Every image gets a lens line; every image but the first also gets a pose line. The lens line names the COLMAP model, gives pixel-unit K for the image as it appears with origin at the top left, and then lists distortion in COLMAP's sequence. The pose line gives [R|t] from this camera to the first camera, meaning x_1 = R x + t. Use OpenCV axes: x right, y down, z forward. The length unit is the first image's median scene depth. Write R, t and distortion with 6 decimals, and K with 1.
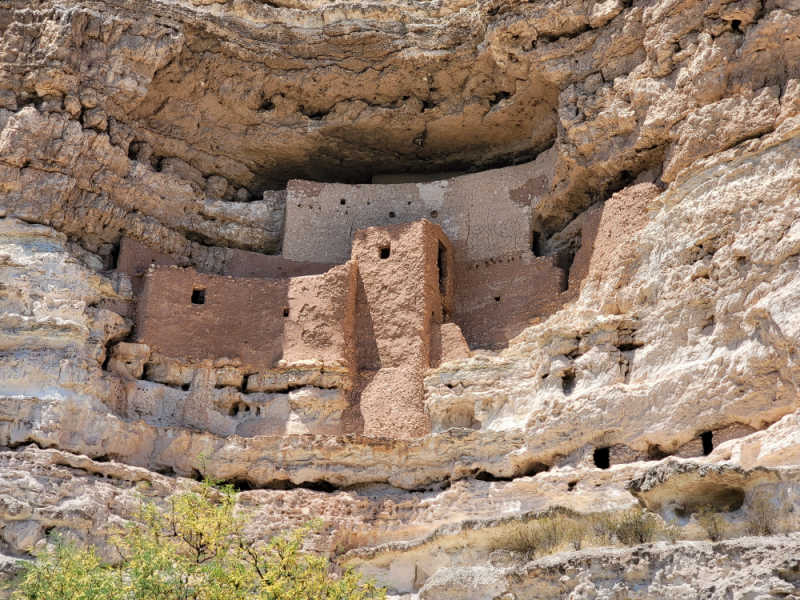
lens RADIAL K [[1589.7, 0, 378.4], [0, 1589.7, 292.3], [0, 0, 1]] dist [0.045601, 0.000000]
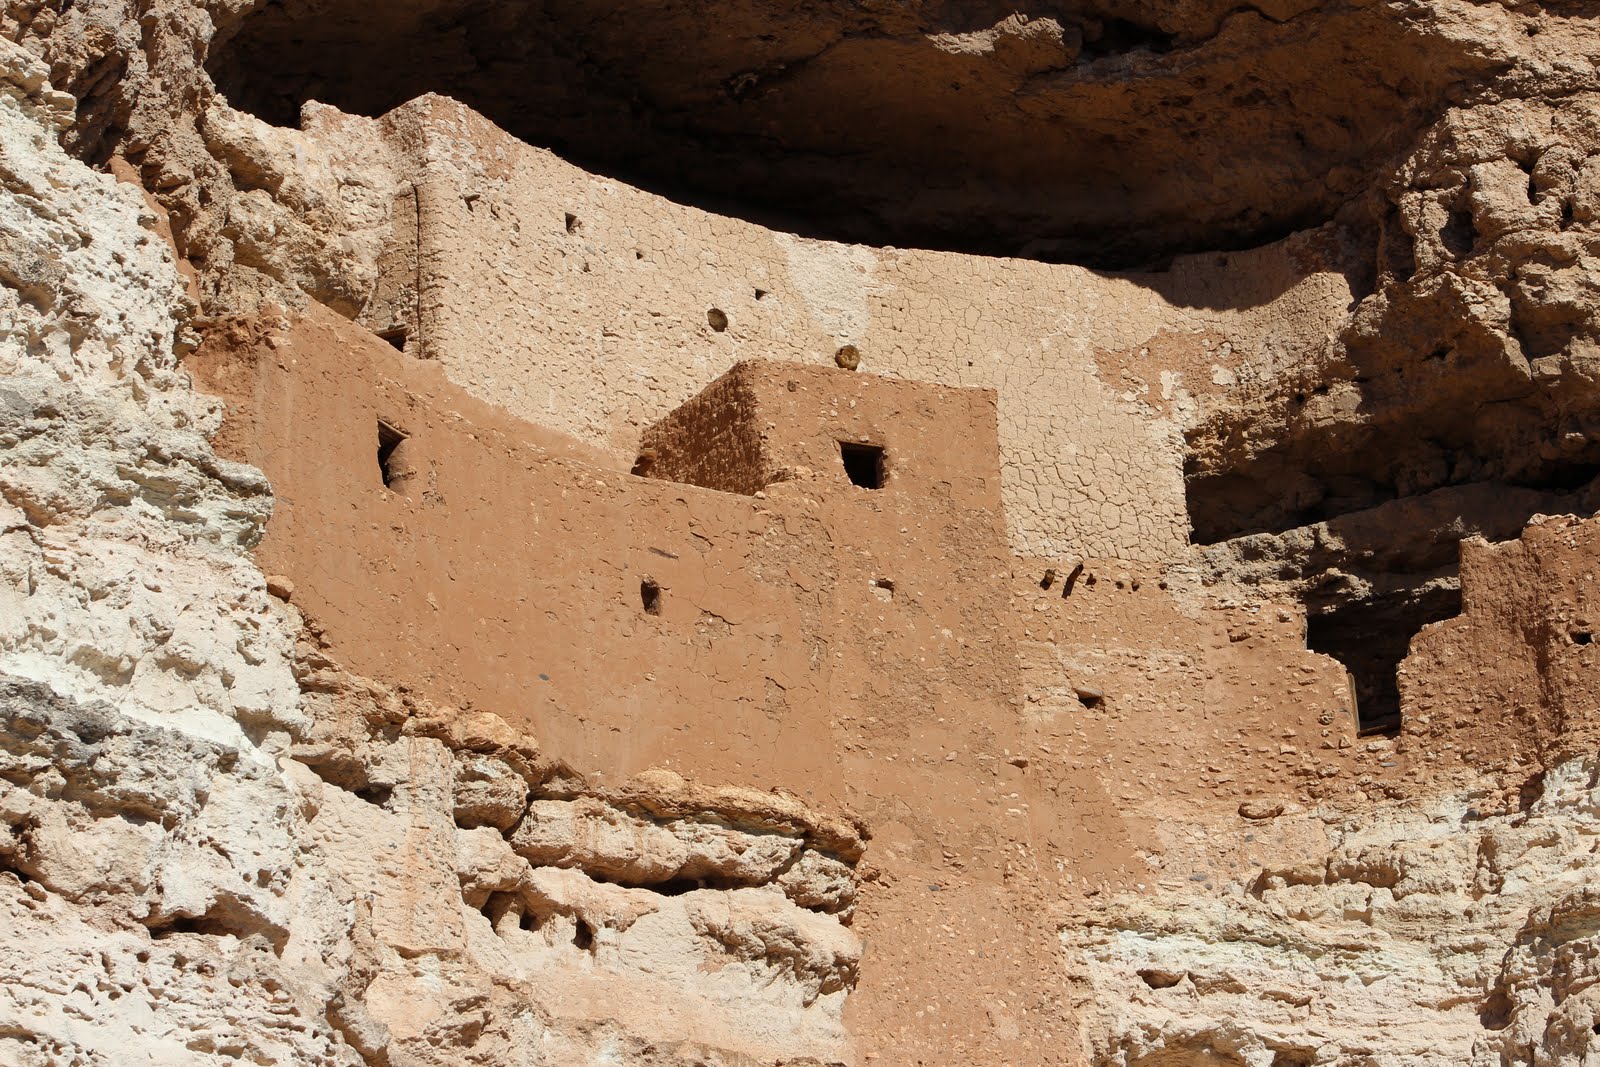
lens RADIAL K [[5646.8, 0, 797.0], [0, 5646.8, 532.2], [0, 0, 1]] dist [0.009790, 0.000000]
pose [[0.735193, 0.232954, 0.636572, -0.667240], [-0.218391, 0.970421, -0.102900, 0.097046], [-0.641714, -0.063370, 0.764322, 0.236112]]
